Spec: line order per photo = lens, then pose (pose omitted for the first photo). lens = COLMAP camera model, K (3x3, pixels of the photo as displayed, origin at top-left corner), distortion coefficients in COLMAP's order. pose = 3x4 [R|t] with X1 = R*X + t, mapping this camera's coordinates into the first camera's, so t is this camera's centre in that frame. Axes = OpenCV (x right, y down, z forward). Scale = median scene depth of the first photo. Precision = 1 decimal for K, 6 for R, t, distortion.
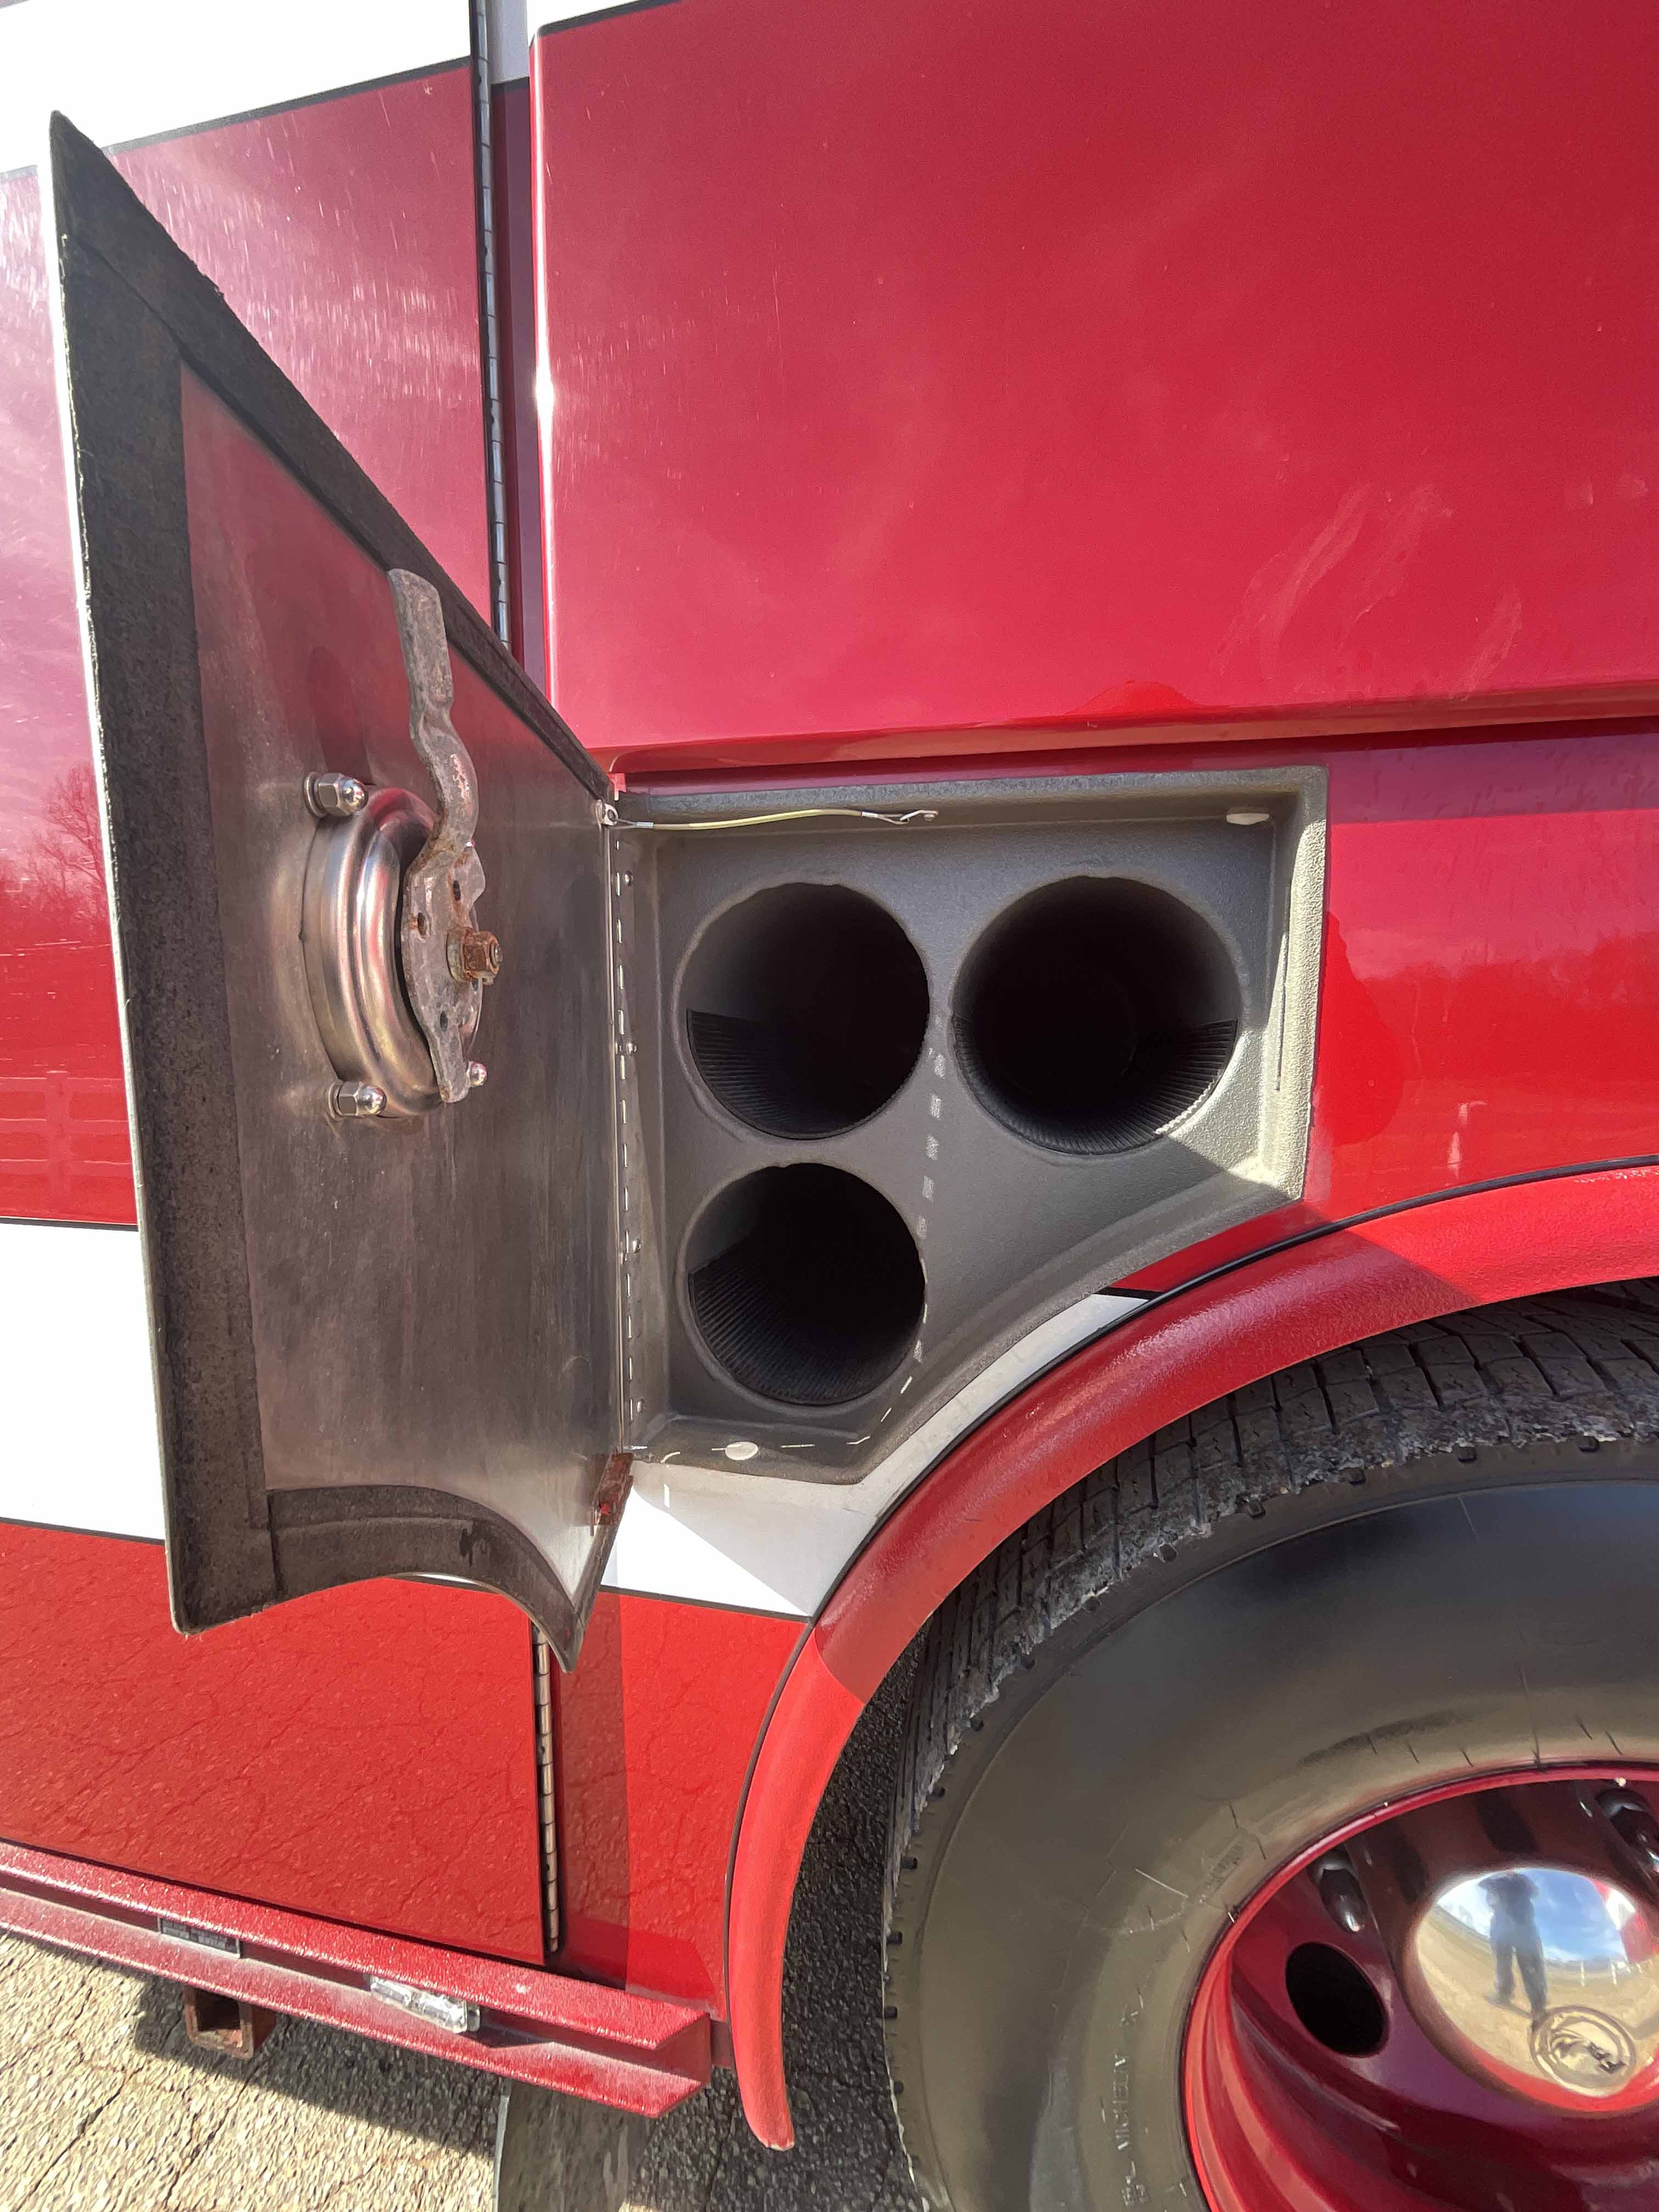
lens RADIAL K [[893.7, 0, 829.5], [0, 893.7, 1106.0], [0, 0, 1]] dist [-0.020516, 0.000023]
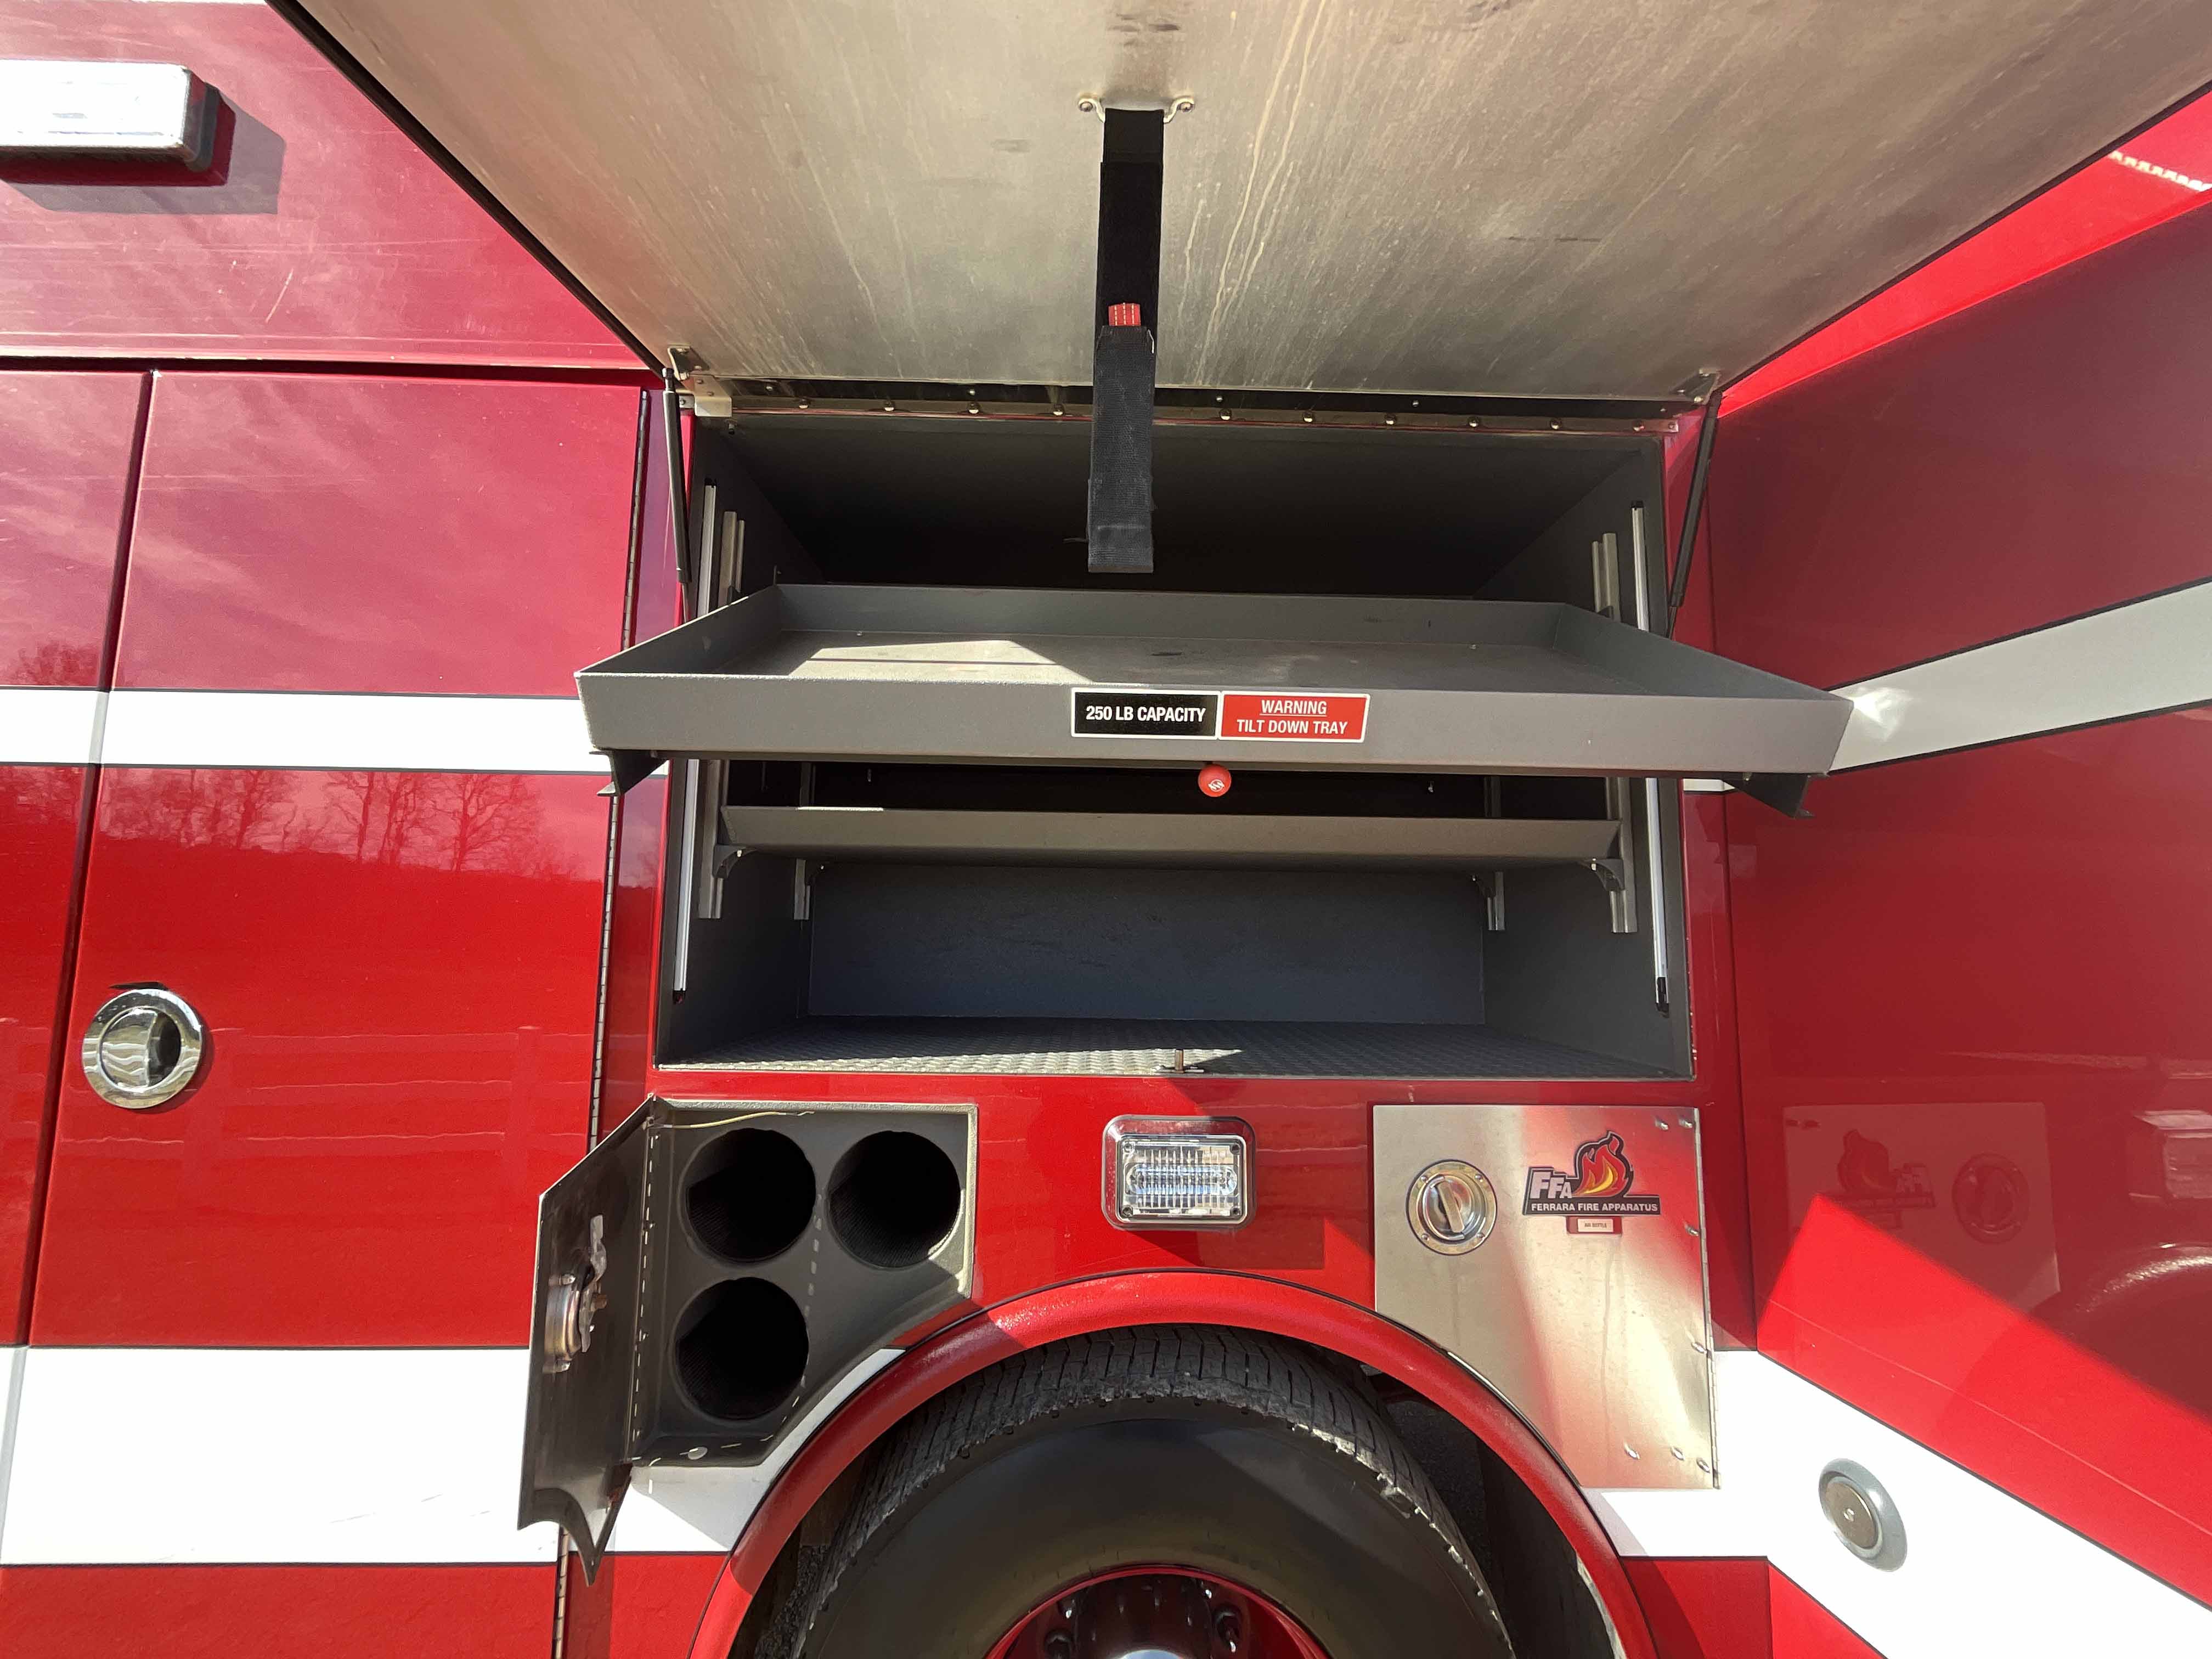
lens RADIAL K [[888.3, 0, 1106.0], [0, 888.3, 829.5], [0, 0, 1]] dist [0.000624, 0.000074]
pose [[0.970542, 0.035809, 0.238257, 0.245379], [0.014149, 0.978715, -0.204735, -0.502671], [-0.240517, 0.202075, 0.949377, -1.248870]]
